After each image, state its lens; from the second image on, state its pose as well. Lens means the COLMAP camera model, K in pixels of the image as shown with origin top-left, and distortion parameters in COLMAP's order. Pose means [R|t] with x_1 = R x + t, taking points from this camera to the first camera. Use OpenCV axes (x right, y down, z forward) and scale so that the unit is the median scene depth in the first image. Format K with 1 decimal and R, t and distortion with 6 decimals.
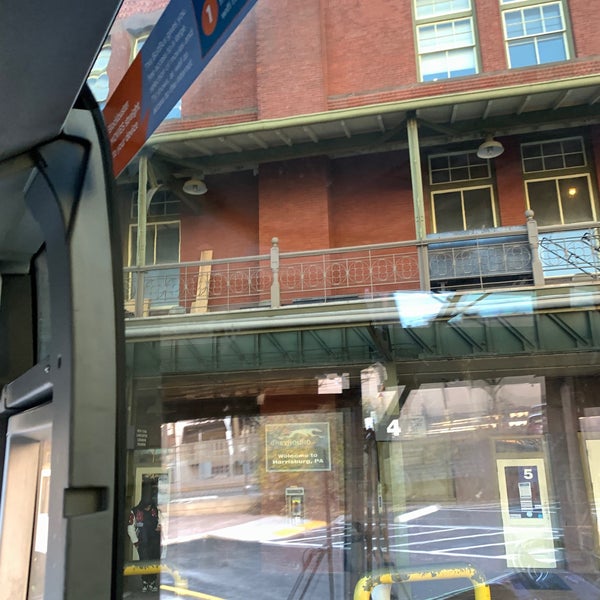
lens RADIAL K [[617.5, 0, 300.0], [0, 617.5, 300.0], [0, 0, 1]] dist [0.026251, 0.009718]
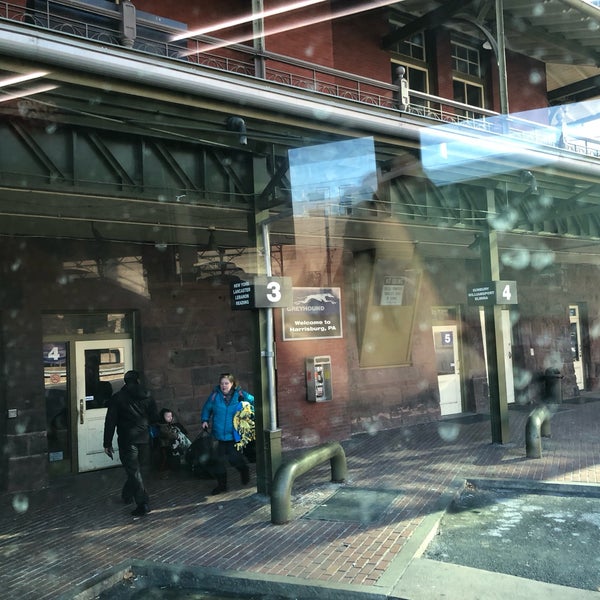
lens RADIAL K [[617.5, 0, 300.0], [0, 617.5, 300.0], [0, 0, 1]] dist [0.026251, 0.009718]
pose [[0.723652, 0.029097, 0.689551, -0.633426], [-0.150725, 0.981657, 0.116756, 0.117259], [-0.673506, -0.188423, 0.714764, 0.376648]]
